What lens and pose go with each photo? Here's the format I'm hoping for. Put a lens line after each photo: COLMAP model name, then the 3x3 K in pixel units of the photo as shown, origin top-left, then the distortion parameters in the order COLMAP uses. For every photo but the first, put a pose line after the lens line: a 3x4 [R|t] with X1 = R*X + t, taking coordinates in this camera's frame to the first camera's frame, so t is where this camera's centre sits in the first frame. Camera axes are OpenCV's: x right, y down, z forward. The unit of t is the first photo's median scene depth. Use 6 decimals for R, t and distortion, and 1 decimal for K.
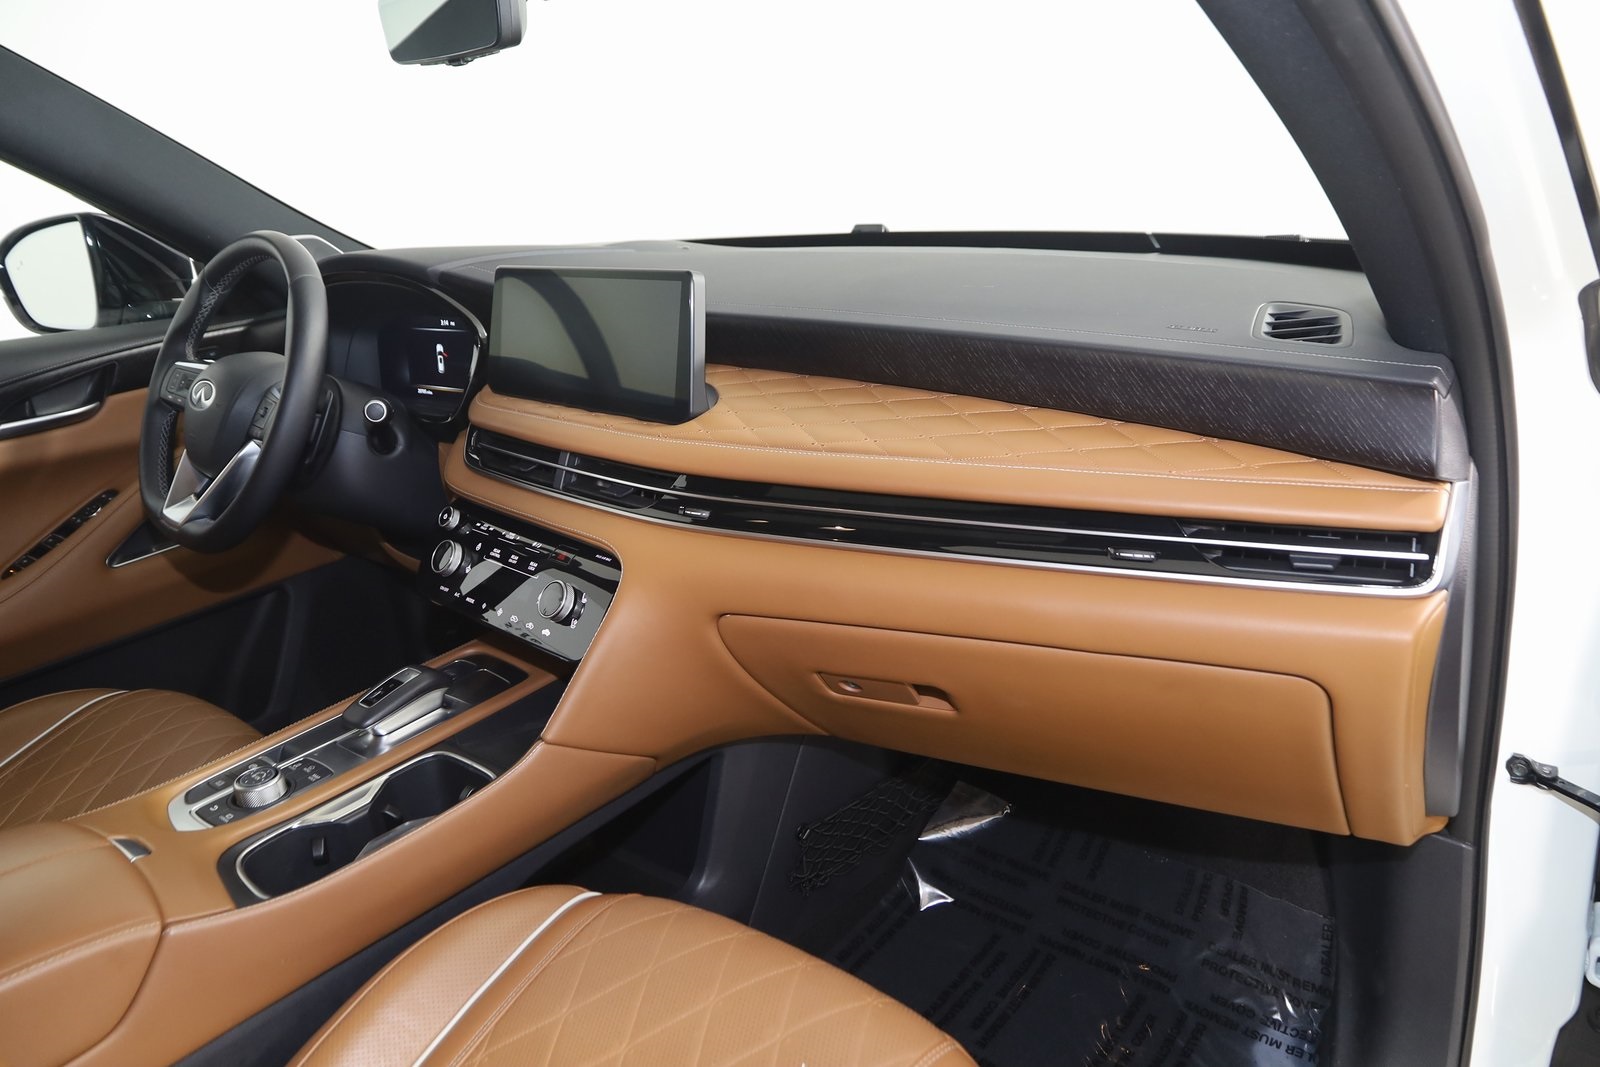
lens RADIAL K [[1102.3, 0, 819.9], [0, 1102.3, 529.4], [0, 0, 1]] dist [-0.114117, 0.072712]
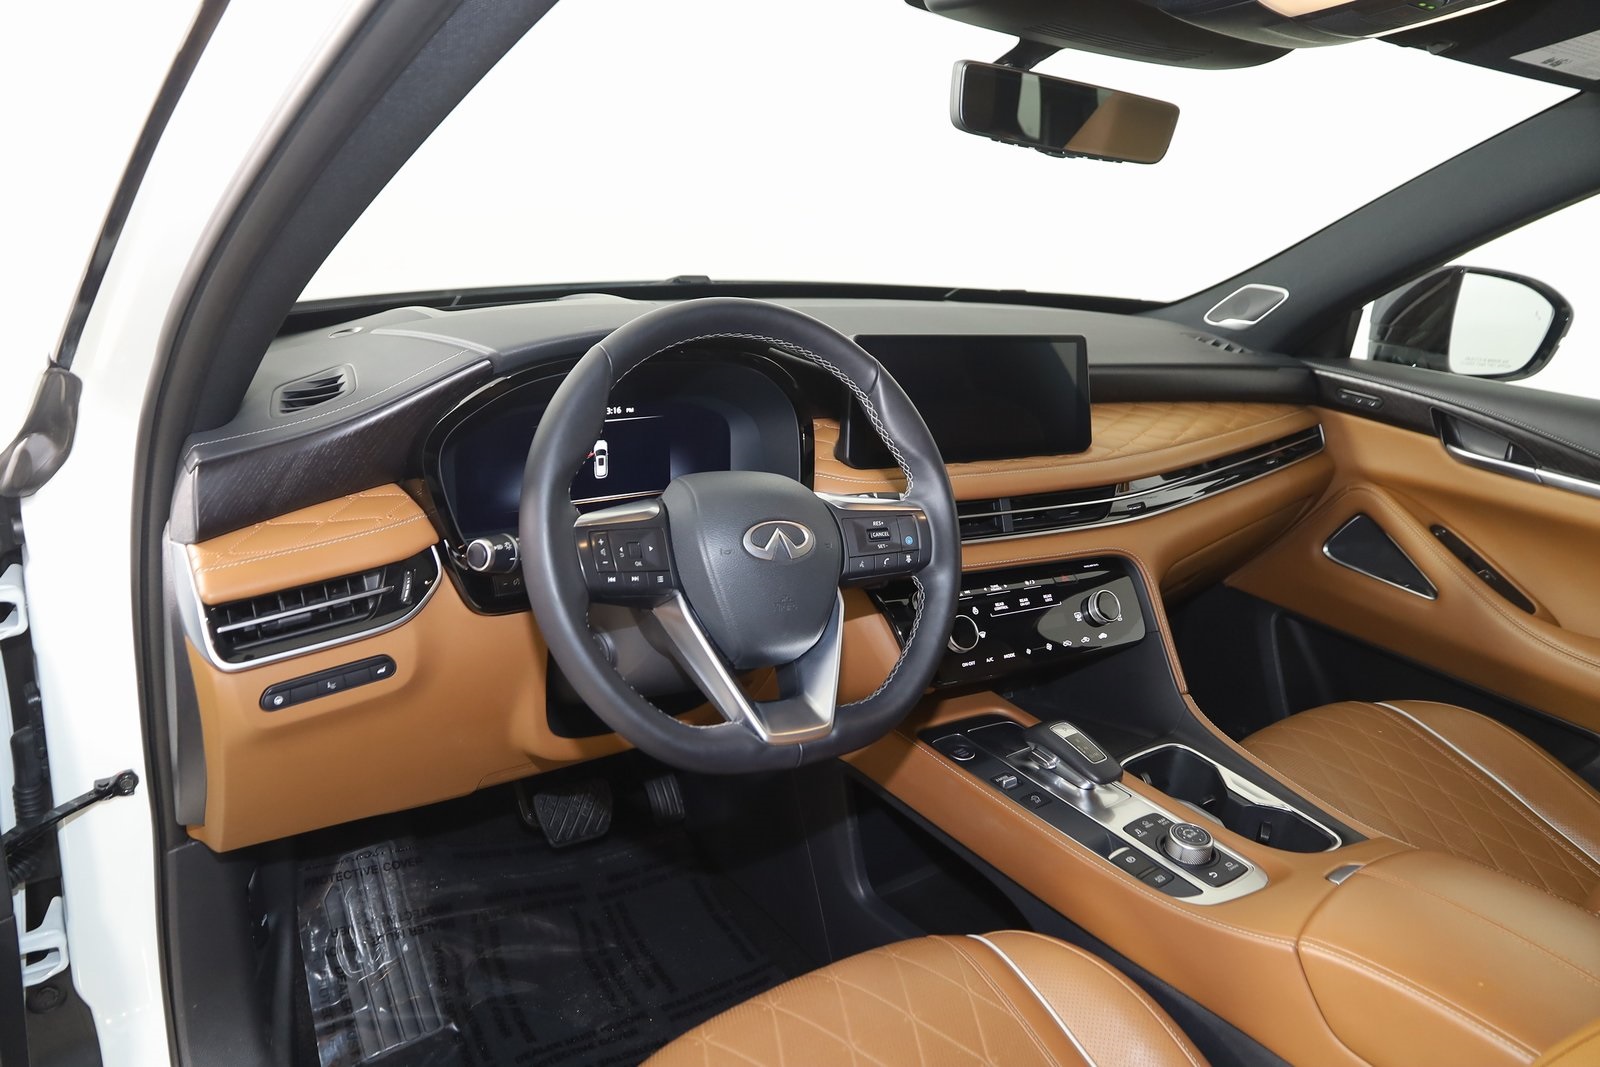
lens RADIAL K [[1102.3, 0, 801.5], [0, 1102.3, 508.0], [0, 0, 1]] dist [-0.114117, 0.072712]
pose [[0.287710, -0.204456, 0.935639, -1.215010], [0.216518, 0.965539, 0.144410, -0.242834], [-0.932922, 0.161035, 0.322064, 0.753848]]
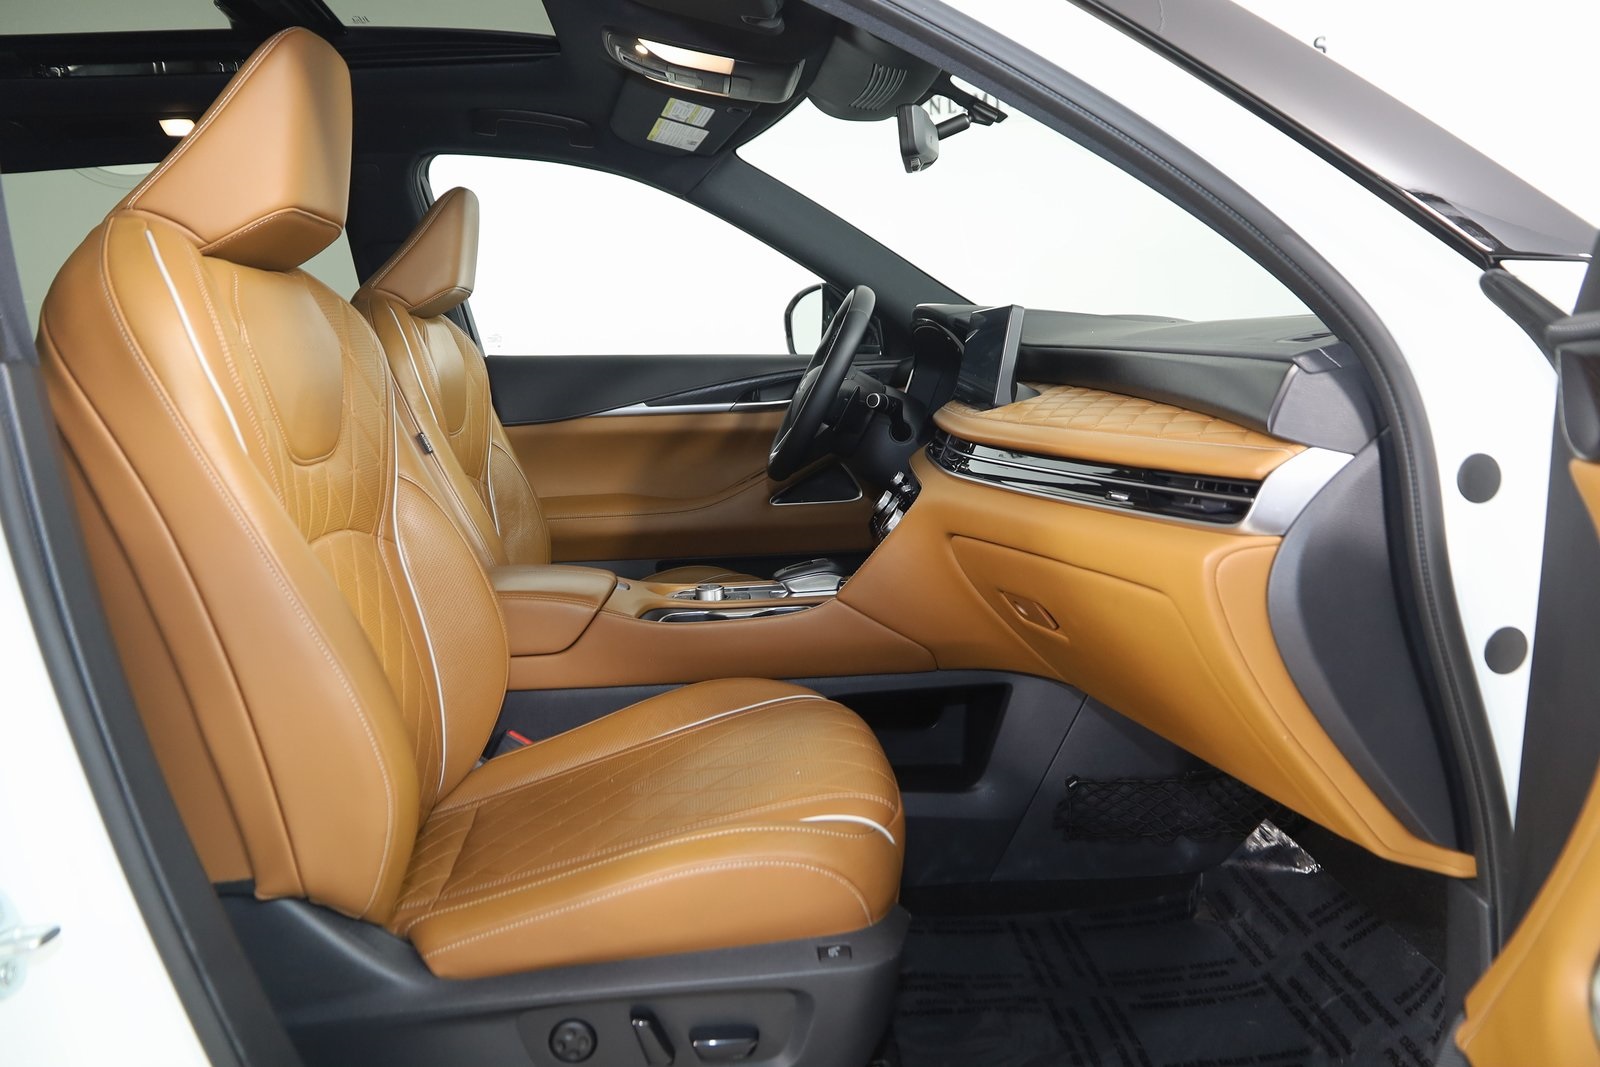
lens RADIAL K [[1102.3, 0, 803.6], [0, 1102.3, 521.2], [0, 0, 1]] dist [-0.114117, 0.072712]
pose [[0.681716, 0.156582, -0.714665, 0.604060], [-0.253336, 0.966919, -0.029806, 0.115674], [0.686356, 0.201369, 0.698832, -0.086363]]
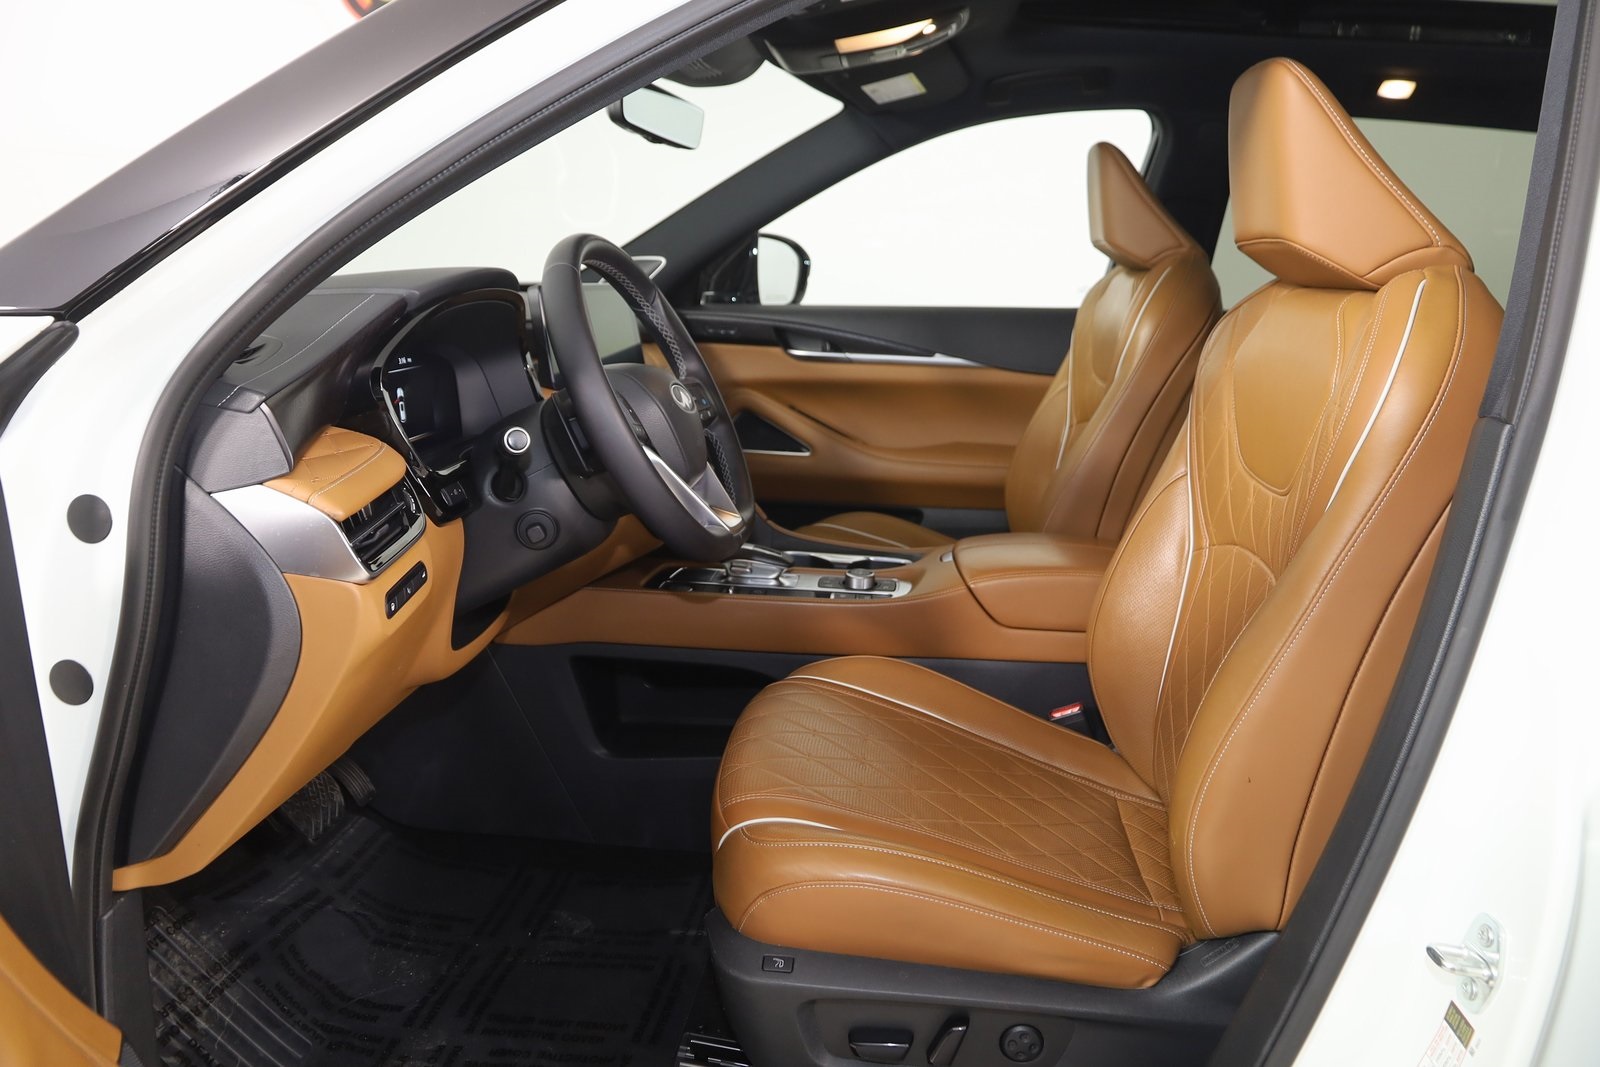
lens RADIAL K [[1102.3, 0, 809.8], [0, 1102.3, 505.2], [0, 0, 1]] dist [-0.114117, 0.072712]
pose [[-0.531019, -0.124904, 0.838104, -1.446292], [0.281277, 0.907012, 0.313390, -0.309063], [-0.799313, 0.402155, -0.446508, 1.368910]]
